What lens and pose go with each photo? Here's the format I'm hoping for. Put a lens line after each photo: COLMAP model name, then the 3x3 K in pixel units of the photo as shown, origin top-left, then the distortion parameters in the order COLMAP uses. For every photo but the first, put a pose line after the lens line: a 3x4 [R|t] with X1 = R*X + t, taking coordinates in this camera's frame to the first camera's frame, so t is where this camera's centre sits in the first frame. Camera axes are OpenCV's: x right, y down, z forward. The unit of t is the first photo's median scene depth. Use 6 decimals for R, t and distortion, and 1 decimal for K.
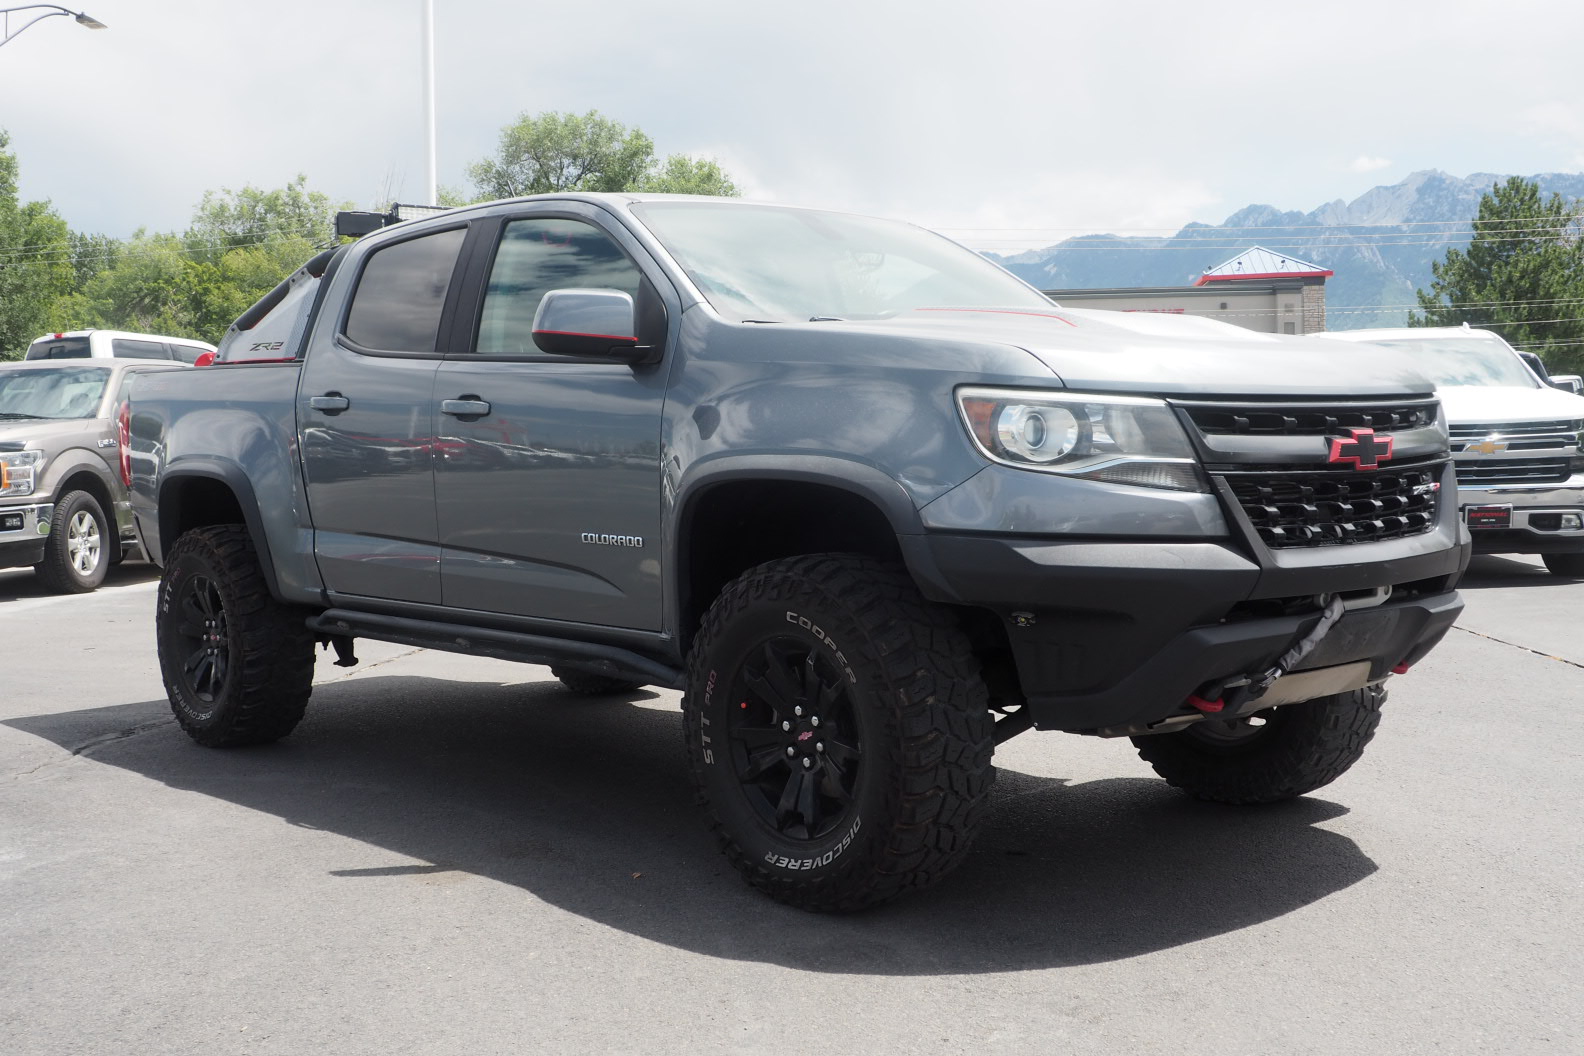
lens RADIAL K [[1812.6, 0, 792.0], [0, 1812.6, 528.0], [0, 0, 1]] dist [0.002638, -0.002662]
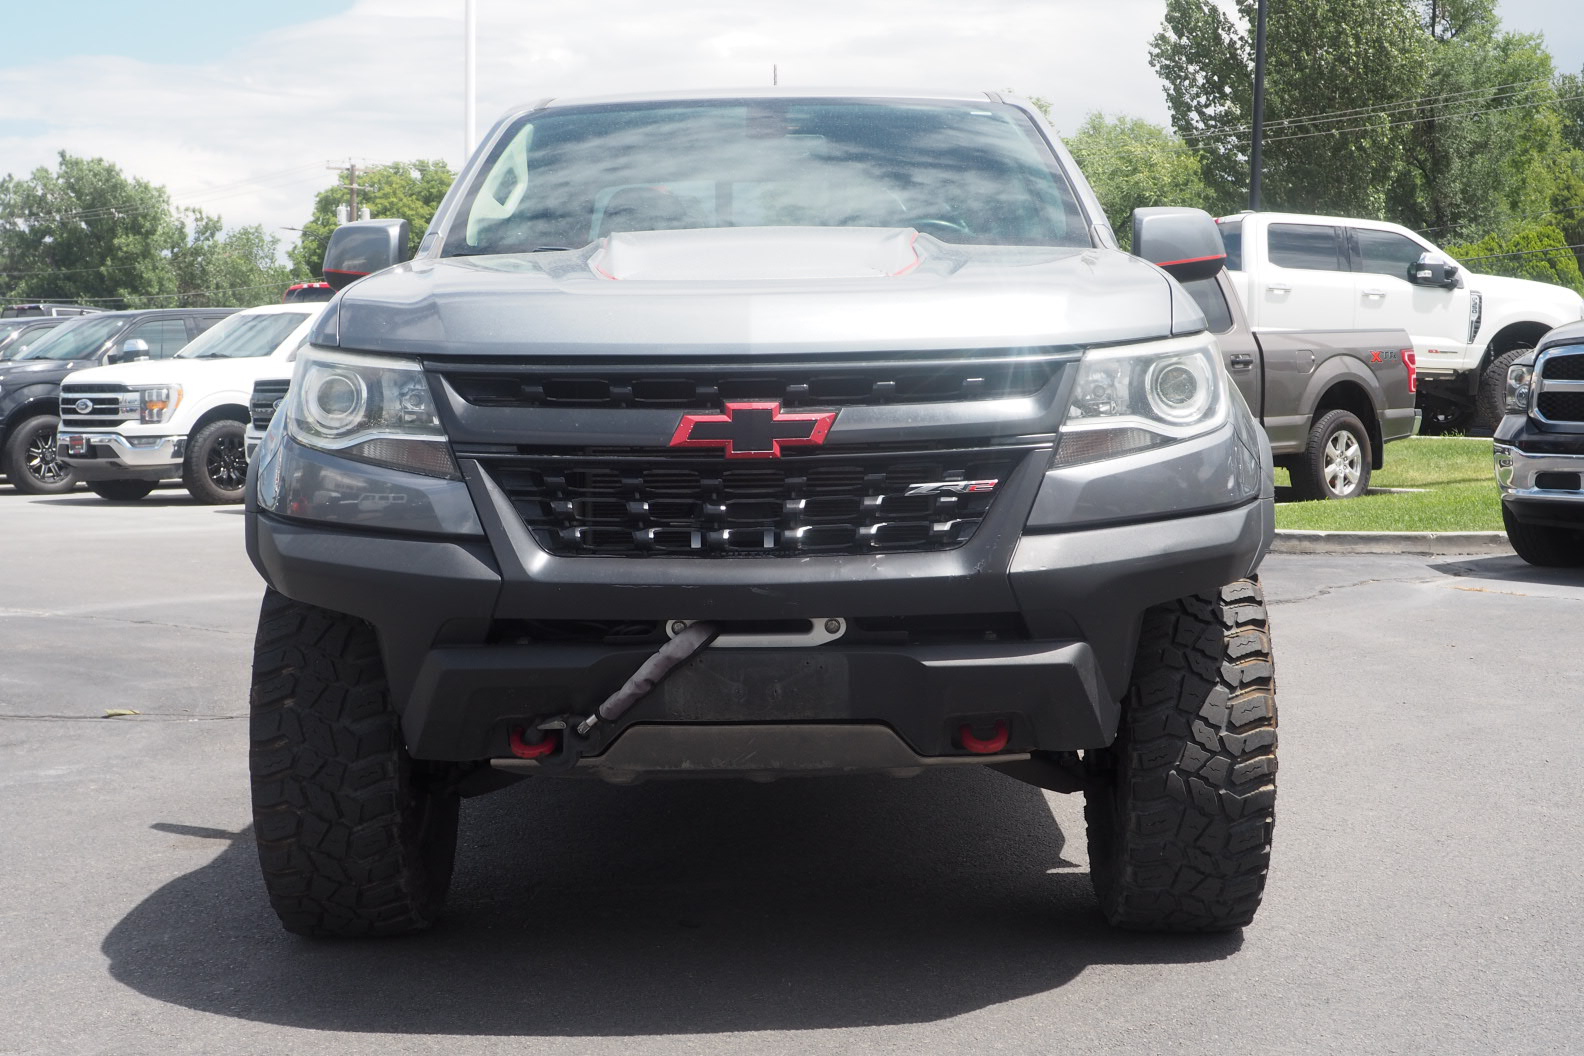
lens RADIAL K [[2448.6, 0, 792.0], [0, 2448.6, 528.0], [0, 0, 1]] dist [-0.013982, -0.045732]
pose [[0.744356, 0.057453, -0.665307, 0.646827], [-0.037925, 0.998321, 0.043779, -0.031278], [0.666706, -0.007355, 0.745285, 0.180900]]
